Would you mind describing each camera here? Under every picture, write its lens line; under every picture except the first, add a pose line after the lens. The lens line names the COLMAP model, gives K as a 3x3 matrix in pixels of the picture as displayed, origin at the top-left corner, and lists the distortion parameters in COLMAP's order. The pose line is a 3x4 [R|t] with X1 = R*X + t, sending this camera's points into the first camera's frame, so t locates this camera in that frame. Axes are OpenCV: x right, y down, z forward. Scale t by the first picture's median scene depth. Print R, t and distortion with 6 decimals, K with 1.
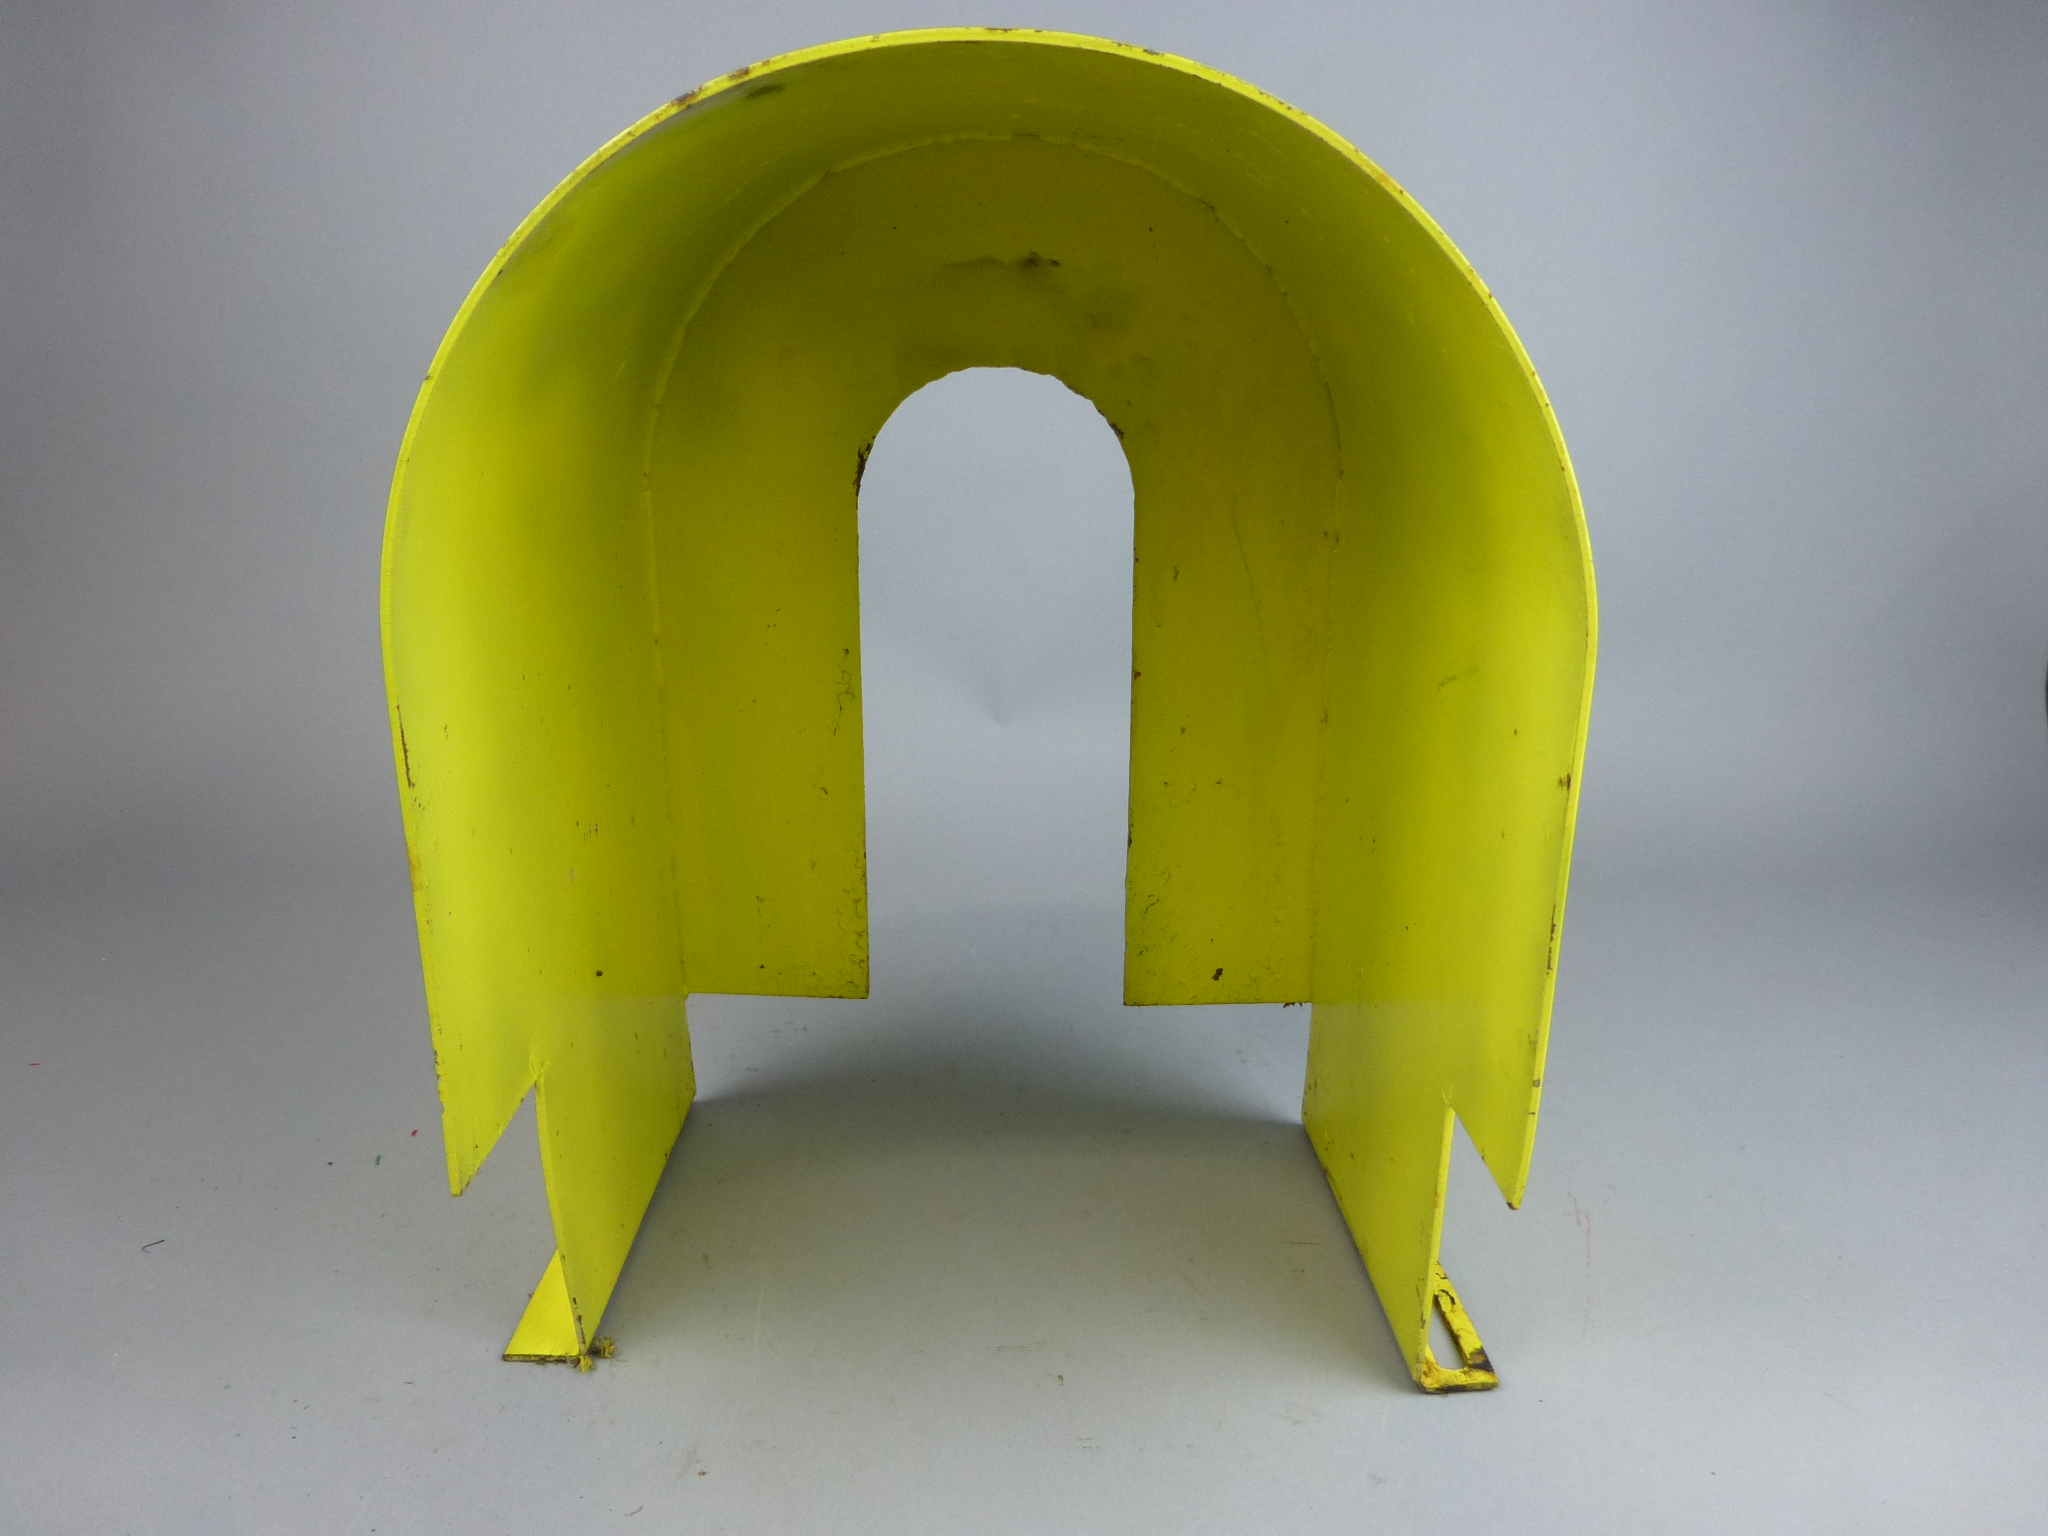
lens RADIAL K [[1451.2, 0, 1015.8], [0, 1451.2, 778.0], [0, 0, 1]] dist [-0.029744, 0.001030]
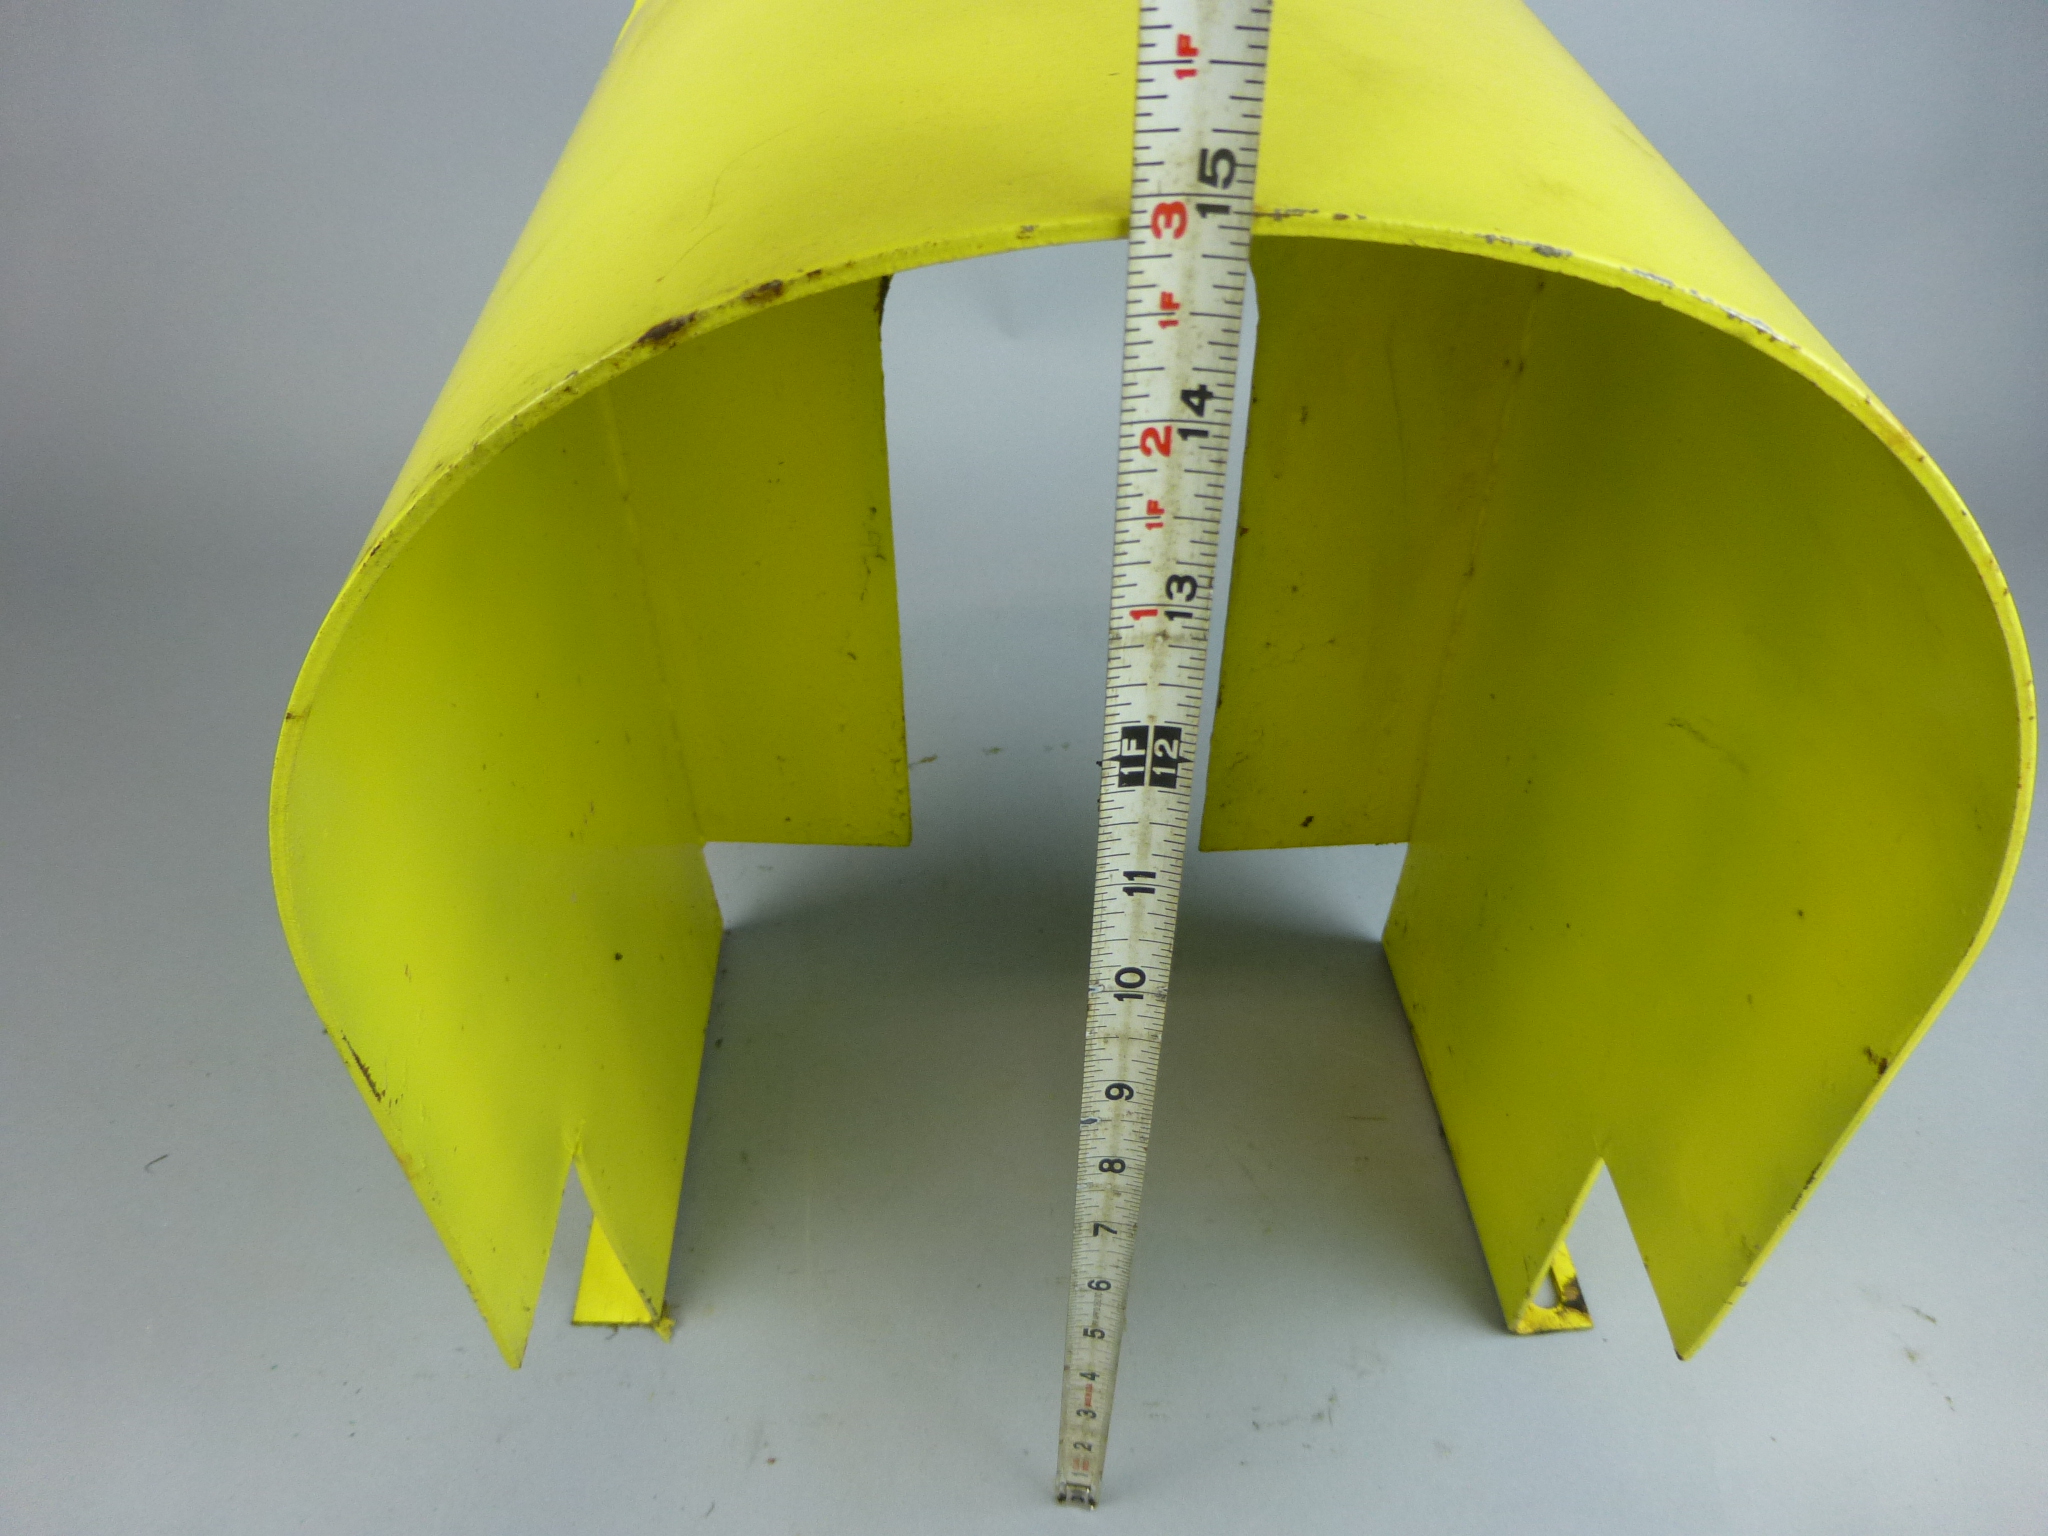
lens RADIAL K [[1453.2, 0, 1024.0], [0, 1453.2, 768.0], [0, 0, 1]] dist [-0.035838, 0.003647]
pose [[0.999294, -0.024889, 0.028147, -0.063520], [0.010436, 0.903514, 0.428431, -0.304568], [-0.036095, -0.427835, 0.903136, 0.243997]]
